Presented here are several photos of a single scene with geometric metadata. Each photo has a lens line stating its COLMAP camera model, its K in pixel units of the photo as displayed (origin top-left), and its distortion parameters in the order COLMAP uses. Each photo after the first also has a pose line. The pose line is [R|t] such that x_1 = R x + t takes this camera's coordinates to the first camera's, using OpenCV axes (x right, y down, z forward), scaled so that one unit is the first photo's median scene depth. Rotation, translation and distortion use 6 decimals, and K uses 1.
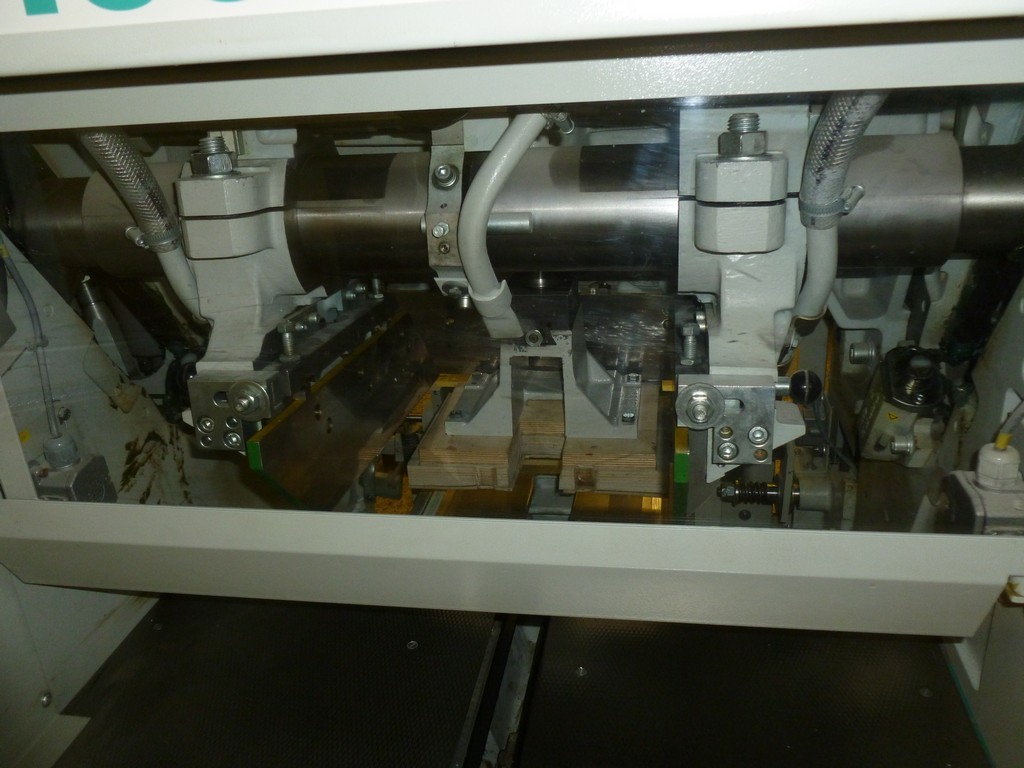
lens RADIAL K [[878.3, 0, 514.6], [0, 878.3, 383.6], [0, 0, 1]] dist [-0.018440, -0.013312]
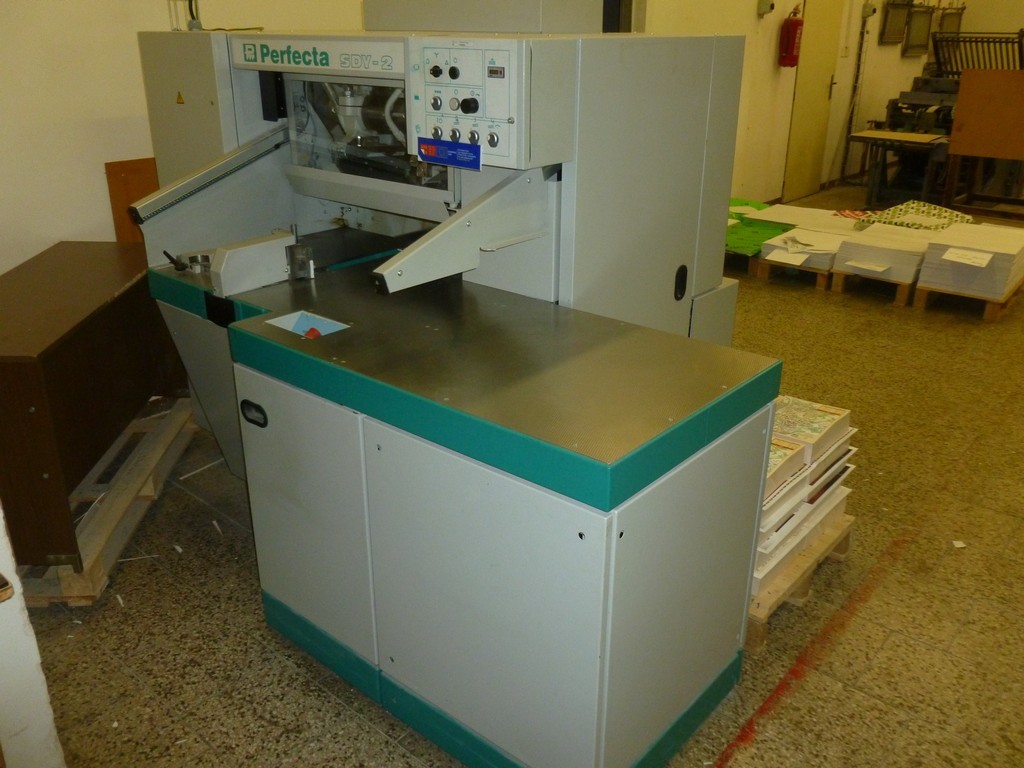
lens RADIAL K [[878.3, 0, 514.6], [0, 878.3, 383.6], [0, 0, 1]] dist [-0.018440, -0.013312]
pose [[0.855377, 0.254380, -0.451244, 2.371986], [-0.243190, 0.966354, 0.083773, 0.500280], [0.457372, 0.038081, 0.888460, -2.118998]]
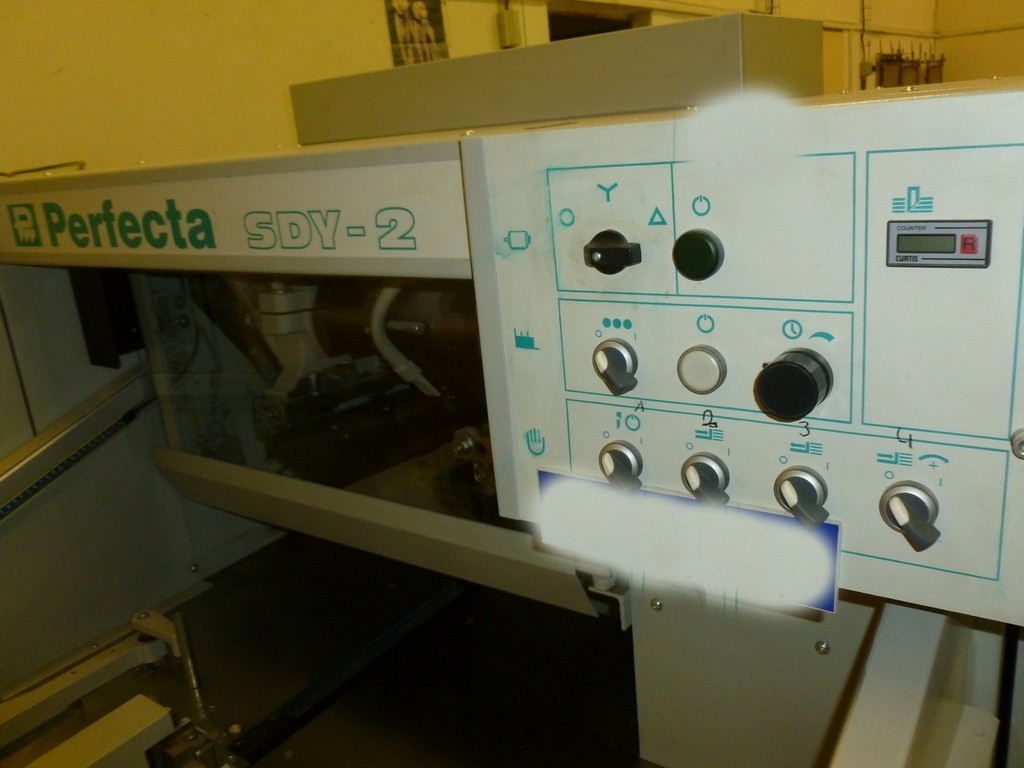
lens RADIAL K [[878.3, 0, 514.6], [0, 878.3, 383.6], [0, 0, 1]] dist [-0.018440, -0.013312]
pose [[0.900311, 0.097517, -0.424183, 0.843851], [-0.121946, 0.992060, -0.030756, -0.044010], [0.417816, 0.079418, 0.905054, -0.421295]]
